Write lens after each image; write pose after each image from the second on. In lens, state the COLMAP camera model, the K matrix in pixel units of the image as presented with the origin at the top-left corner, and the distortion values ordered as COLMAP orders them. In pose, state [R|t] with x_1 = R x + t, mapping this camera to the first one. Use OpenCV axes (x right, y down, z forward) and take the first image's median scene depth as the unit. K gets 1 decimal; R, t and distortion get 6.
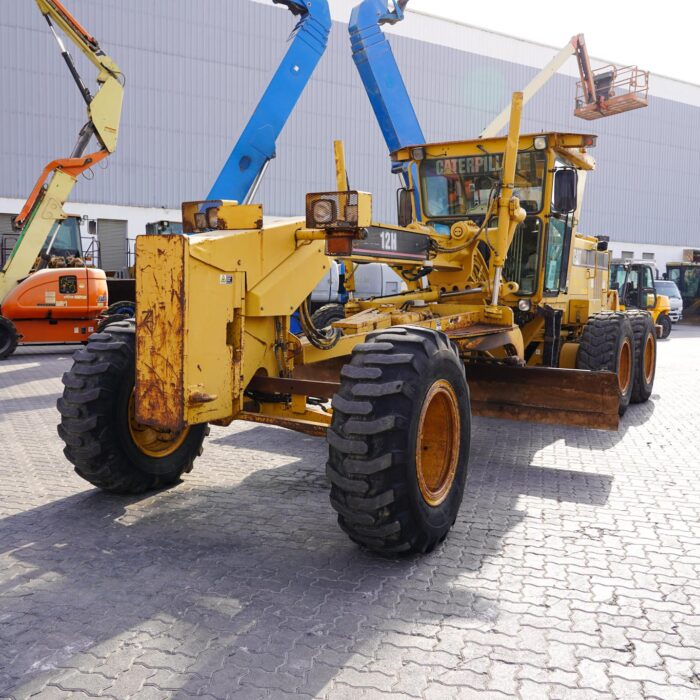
lens RADIAL K [[707.1, 0, 351.0], [0, 707.1, 349.5], [0, 0, 1]] dist [-0.024786, 0.000000]
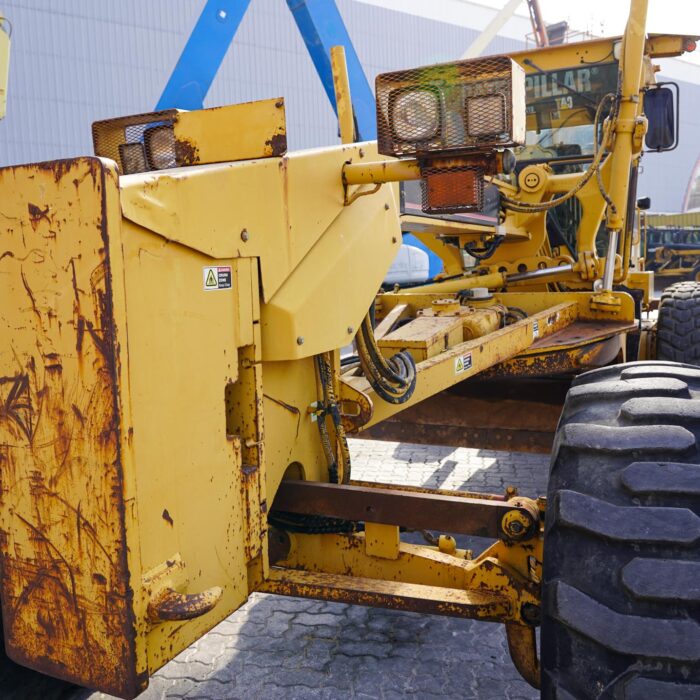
lens RADIAL K [[707.1, 0, 350.9], [0, 707.1, 347.6], [0, 0, 1]] dist [-0.024786, 0.000000]
pose [[0.993124, -0.062309, 0.099106, -0.130680], [0.059757, 0.997806, 0.028517, -0.061085], [-0.100665, -0.022399, 0.994668, 0.540368]]
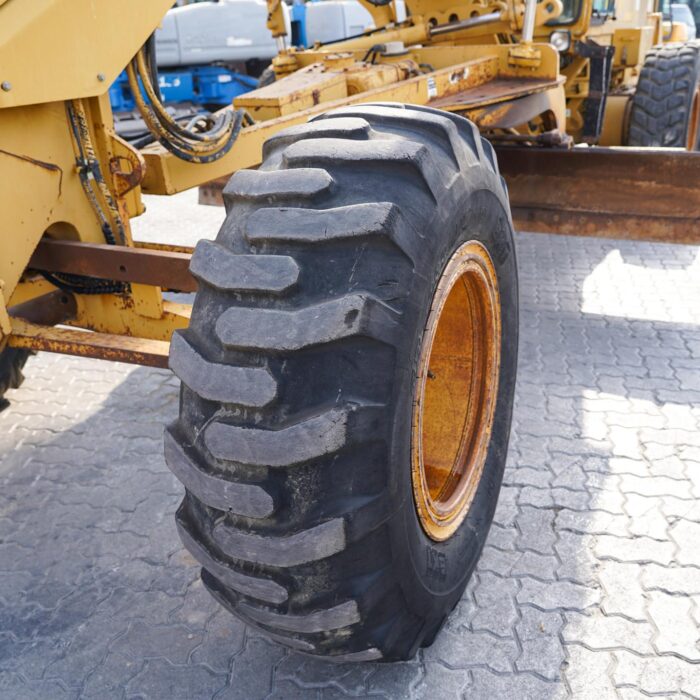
lens RADIAL K [[707.1, 0, 349.7], [0, 707.1, 344.8], [0, 0, 1]] dist [-0.024786, 0.000000]
pose [[0.996931, -0.077253, 0.012703, 0.048331], [0.069244, 0.945767, 0.317380, -0.030494], [-0.036533, -0.315526, 0.948213, 0.545259]]
